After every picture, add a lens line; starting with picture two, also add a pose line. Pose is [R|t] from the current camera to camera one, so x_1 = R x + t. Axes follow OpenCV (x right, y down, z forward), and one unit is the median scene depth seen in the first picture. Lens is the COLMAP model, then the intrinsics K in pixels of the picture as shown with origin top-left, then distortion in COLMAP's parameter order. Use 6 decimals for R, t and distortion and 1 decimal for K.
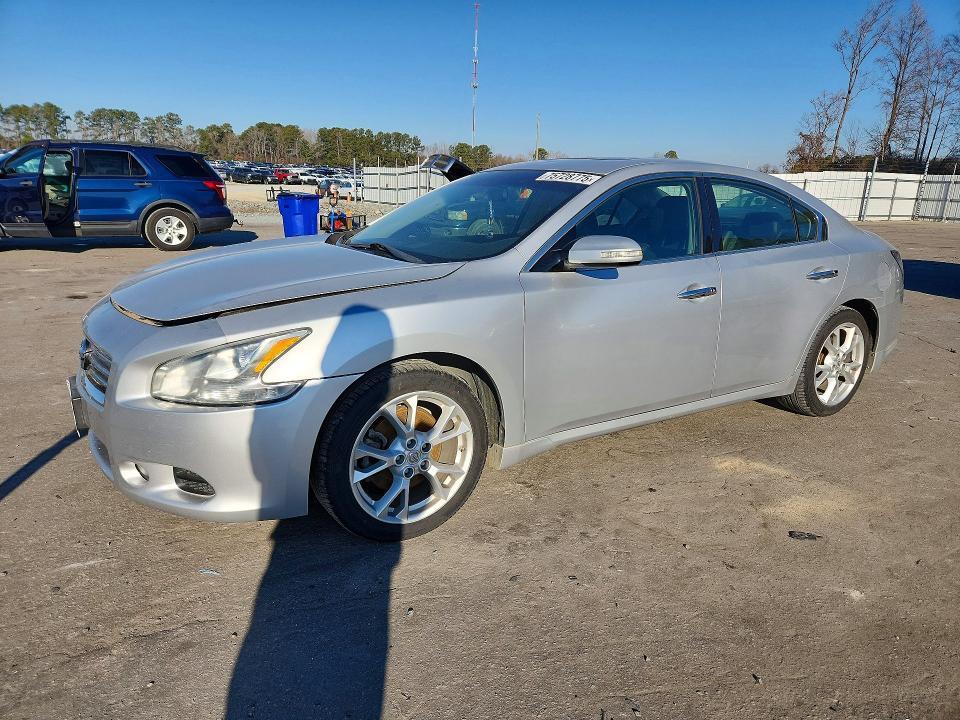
lens RADIAL K [[742.6, 0, 480.4], [0, 742.6, 360.9], [0, 0, 1]] dist [-0.001230, -0.004019]
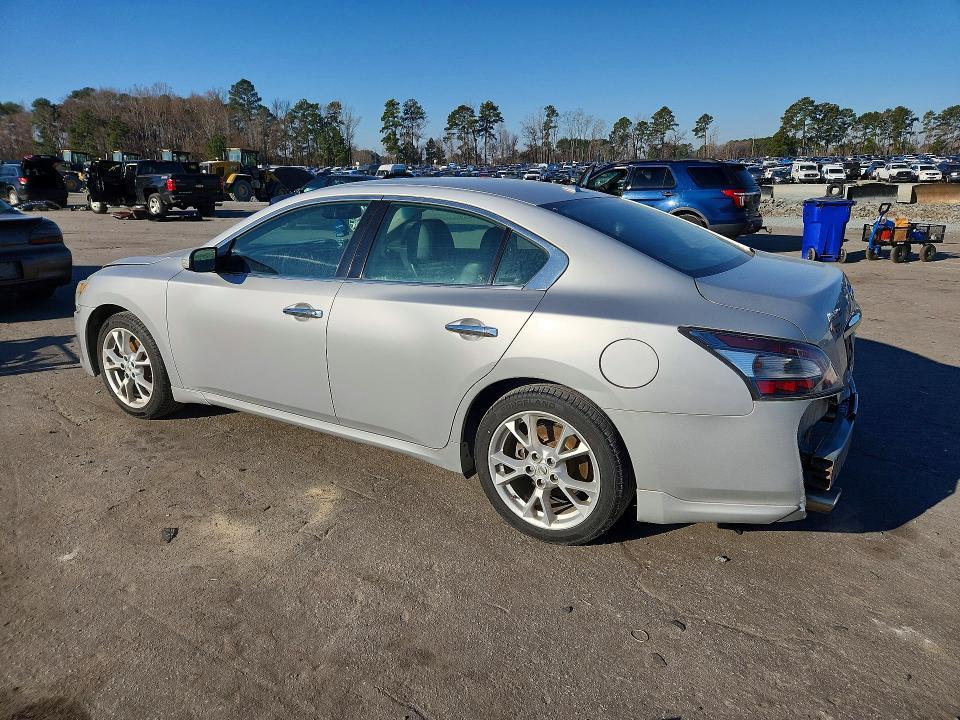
lens RADIAL K [[742.6, 0, 480.3], [0, 742.6, 359.3], [0, 0, 1]] dist [-0.001230, -0.004019]
pose [[0.334653, 0.195516, -0.921836, 0.231555], [-0.195704, 0.971331, 0.134968, -0.037112], [0.921796, 0.135240, 0.363322, 0.149730]]
